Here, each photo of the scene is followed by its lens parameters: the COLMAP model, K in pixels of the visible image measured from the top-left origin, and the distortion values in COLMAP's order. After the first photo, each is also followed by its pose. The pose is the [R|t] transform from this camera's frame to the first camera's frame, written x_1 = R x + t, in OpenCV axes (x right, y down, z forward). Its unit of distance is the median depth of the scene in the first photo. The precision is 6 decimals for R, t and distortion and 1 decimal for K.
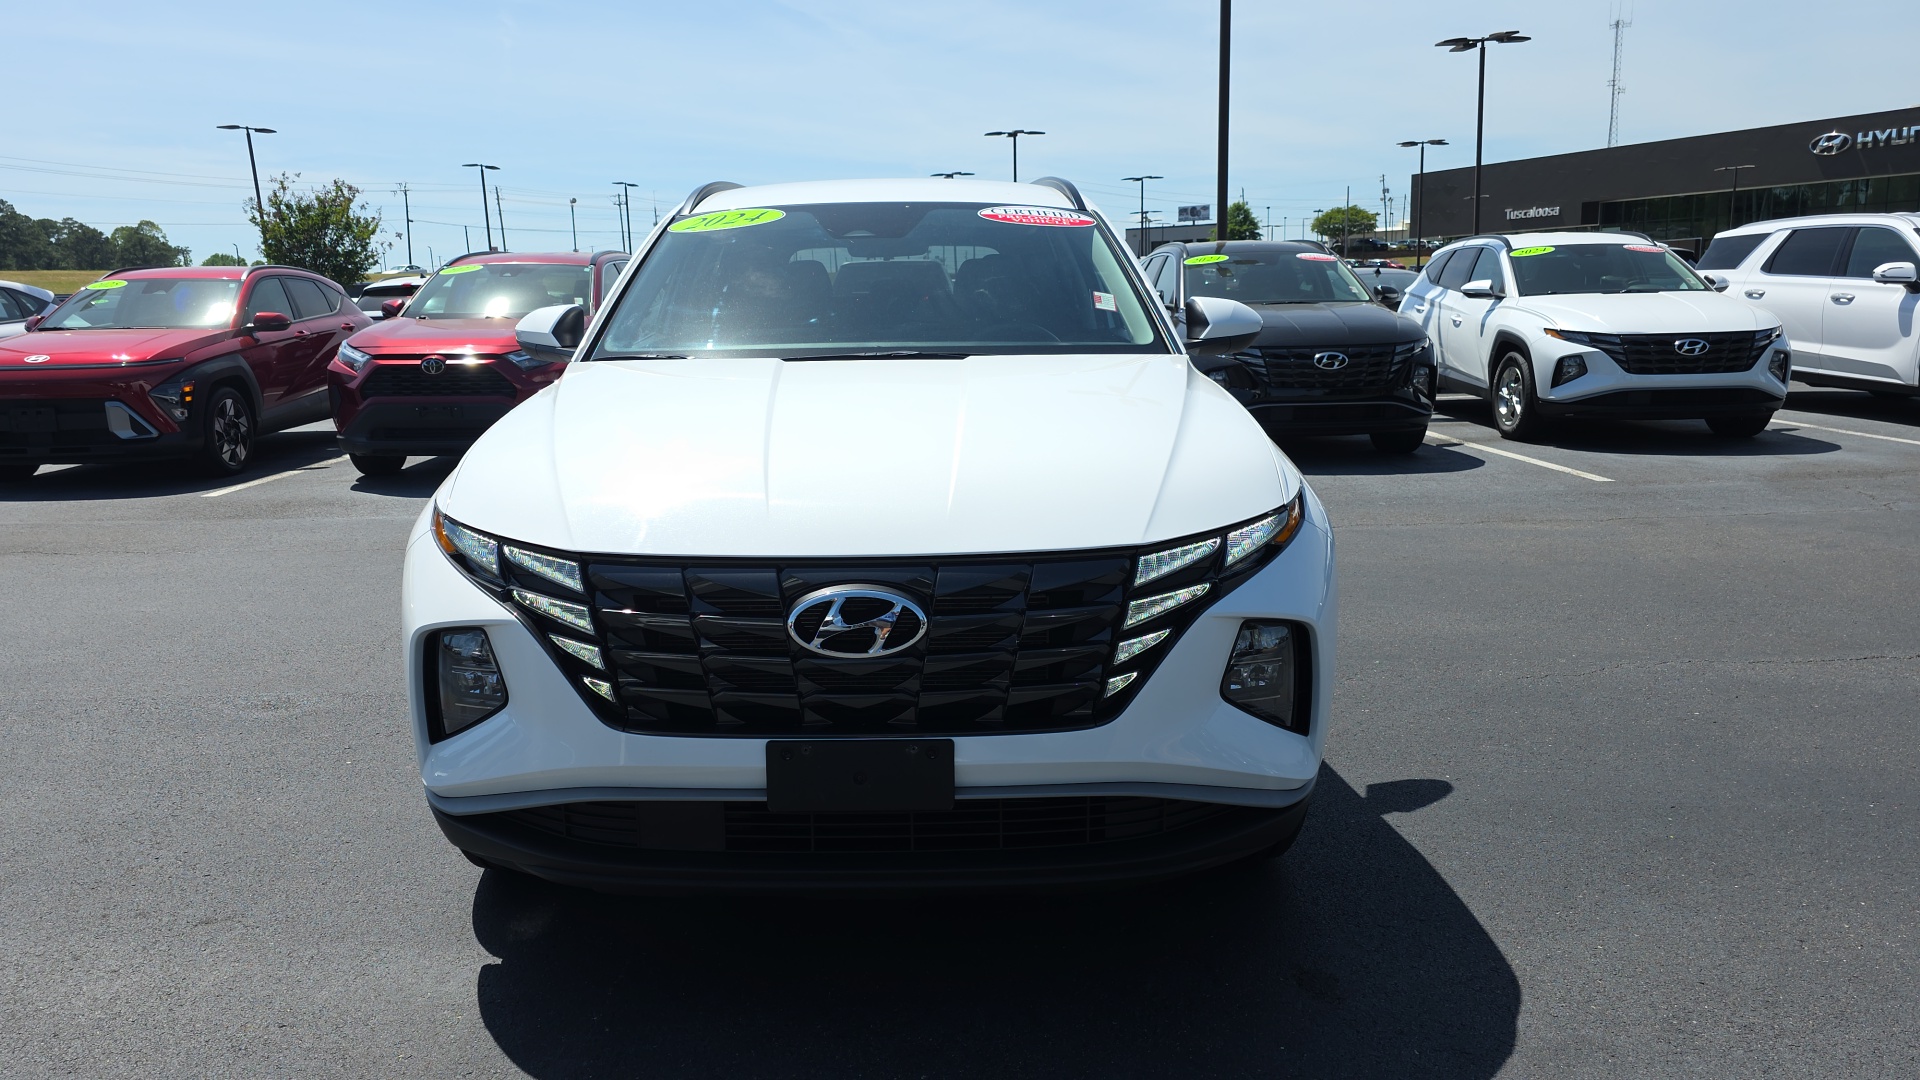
lens RADIAL K [[1266.1, 0, 930.1], [0, 1266.1, 531.7], [0, 0, 1]] dist [0.056623, -0.038879]
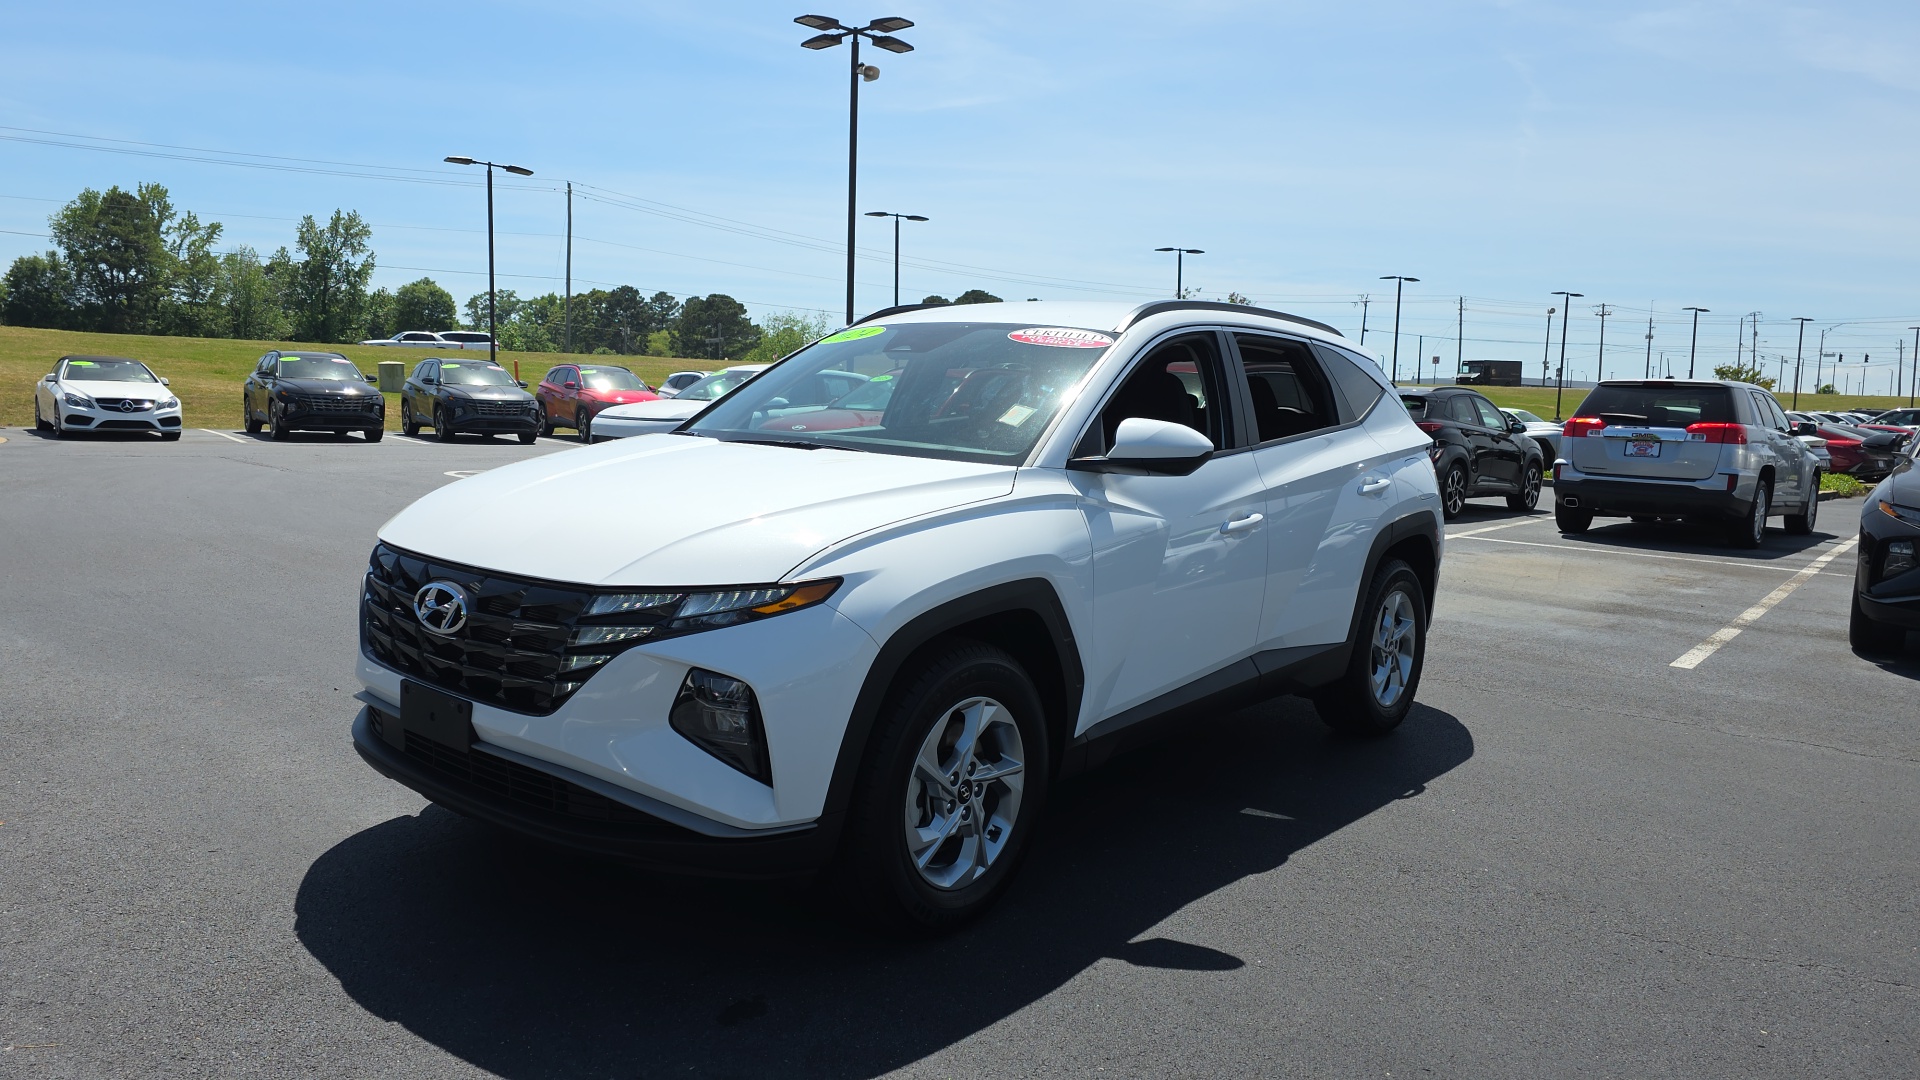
lens RADIAL K [[1300.2, 0, 953.6], [0, 1300.2, 524.4], [0, 0, 1]] dist [0.059828, -0.057810]
pose [[0.763913, 0.114668, -0.635049, 1.220939], [-0.172423, 0.984577, -0.029631, -0.071065], [0.621857, 0.132132, 0.771903, 0.181568]]
